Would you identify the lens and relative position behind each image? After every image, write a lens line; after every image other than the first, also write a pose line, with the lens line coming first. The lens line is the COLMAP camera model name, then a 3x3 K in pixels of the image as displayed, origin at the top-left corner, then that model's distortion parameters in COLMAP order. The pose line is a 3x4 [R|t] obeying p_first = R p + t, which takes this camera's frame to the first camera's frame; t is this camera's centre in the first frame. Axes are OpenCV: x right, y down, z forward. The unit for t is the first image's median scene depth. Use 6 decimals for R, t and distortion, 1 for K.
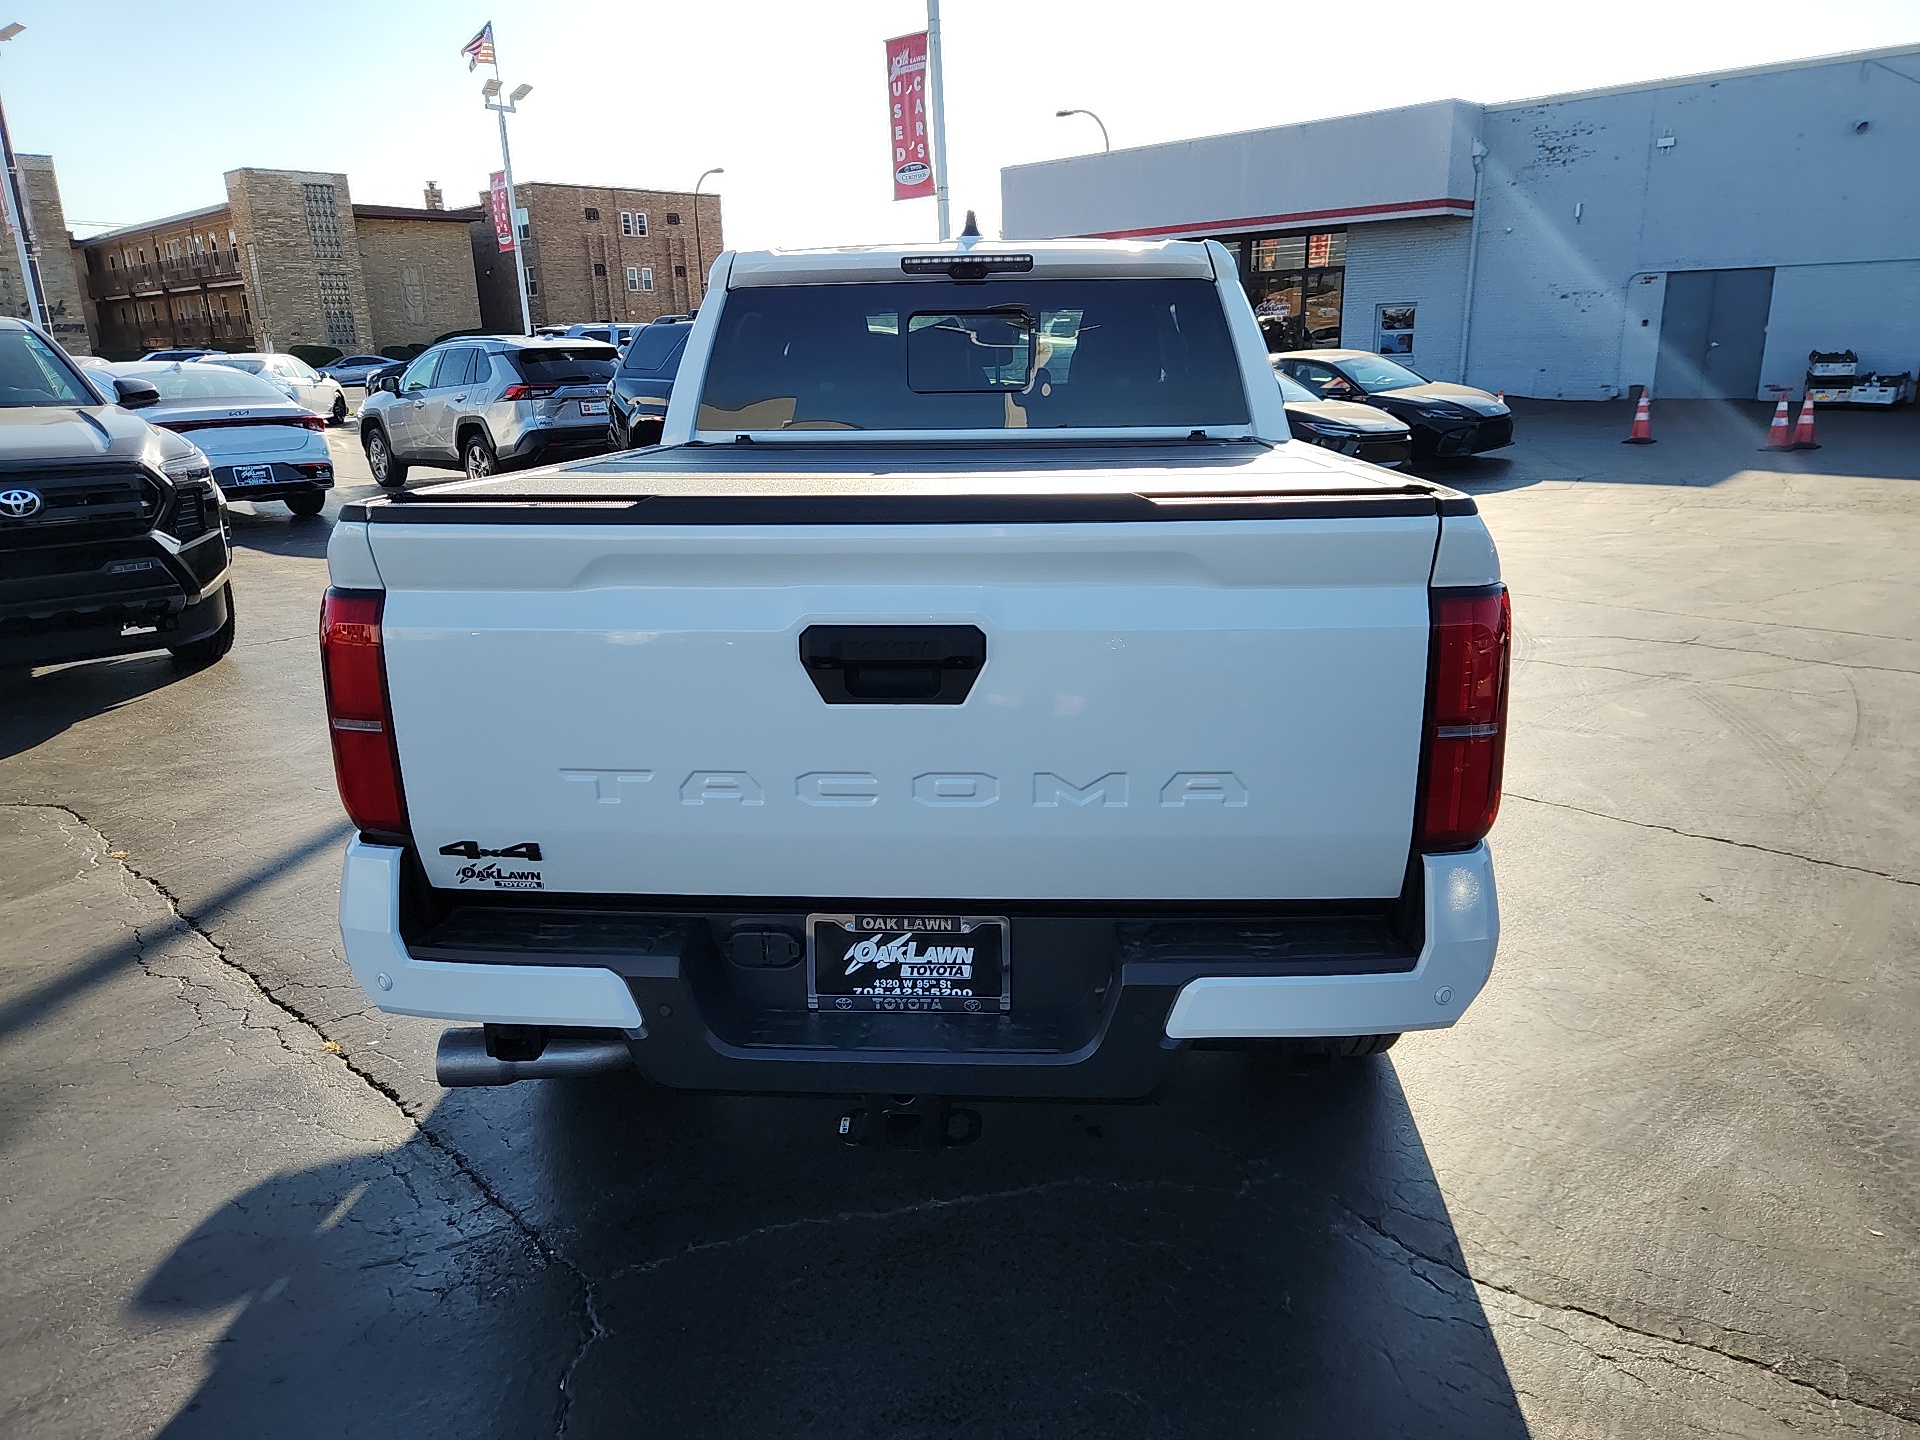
lens RADIAL K [[1299.4, 0, 960.0], [0, 1299.4, 720.0], [0, 0, 1]] dist [0.078274, -0.064918]
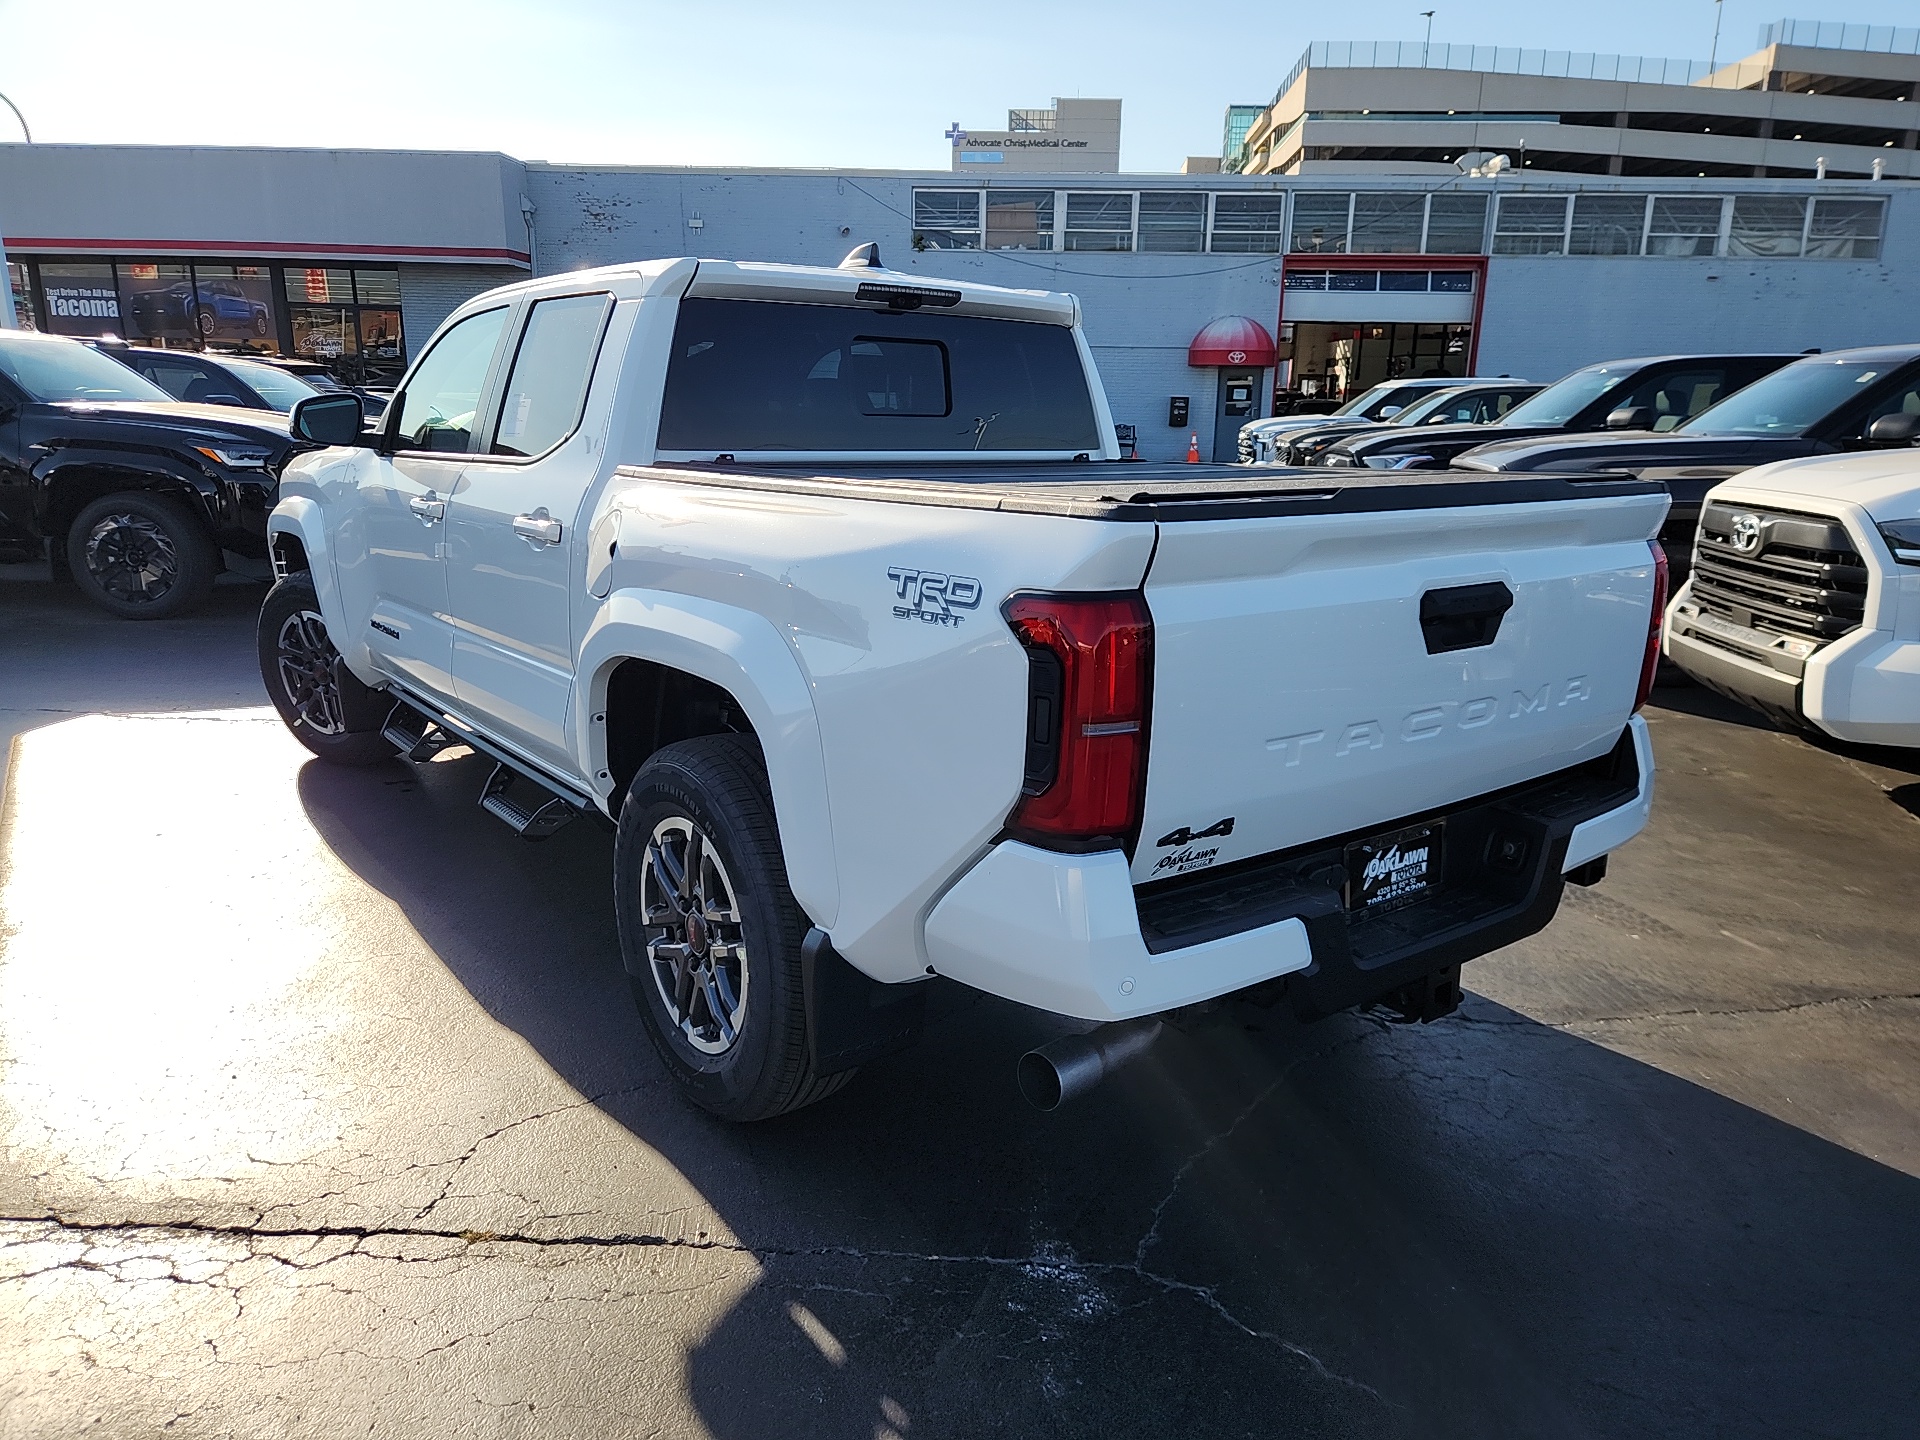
lens RADIAL K [[1328.7, 0, 983.3], [0, 1328.7, 725.0], [0, 0, 1]] dist [0.049238, -0.053781]
pose [[0.743143, -0.126077, 0.657147, -1.133132], [0.149117, 0.988596, 0.021036, -0.032250], [-0.652305, 0.082360, 0.753469, 0.295584]]
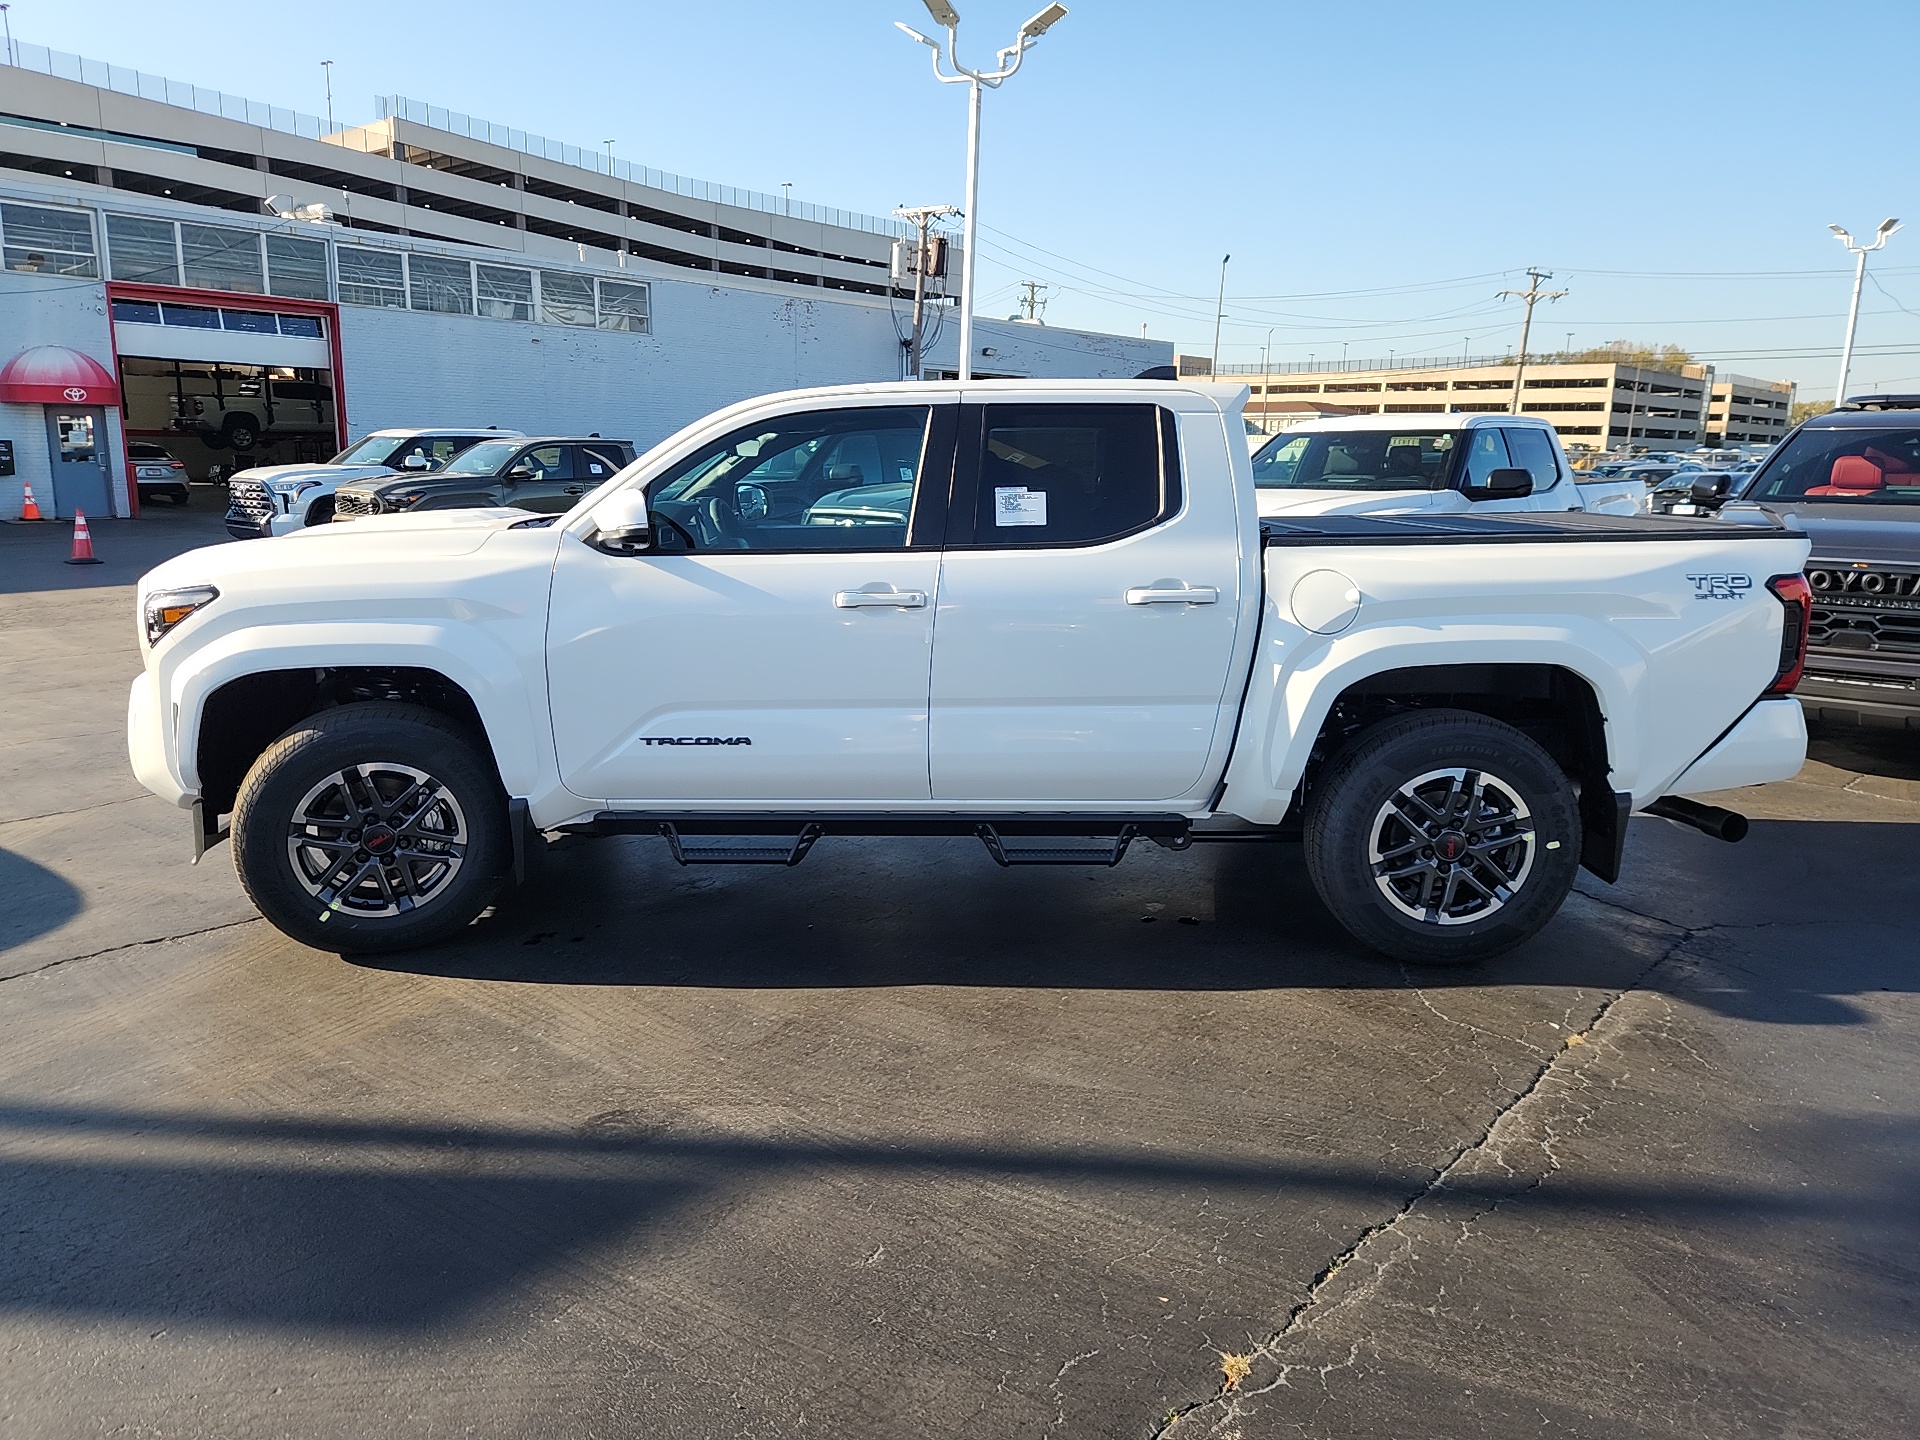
lens RADIAL K [[1299.4, 0, 960.0], [0, 1299.4, 720.0], [0, 0, 1]] dist [0.078274, -0.064918]
pose [[-0.071337, -0.177003, 0.981622, -2.517787], [0.262103, 0.946218, 0.189667, -0.668160], [-0.962400, 0.270816, -0.021107, 2.526737]]
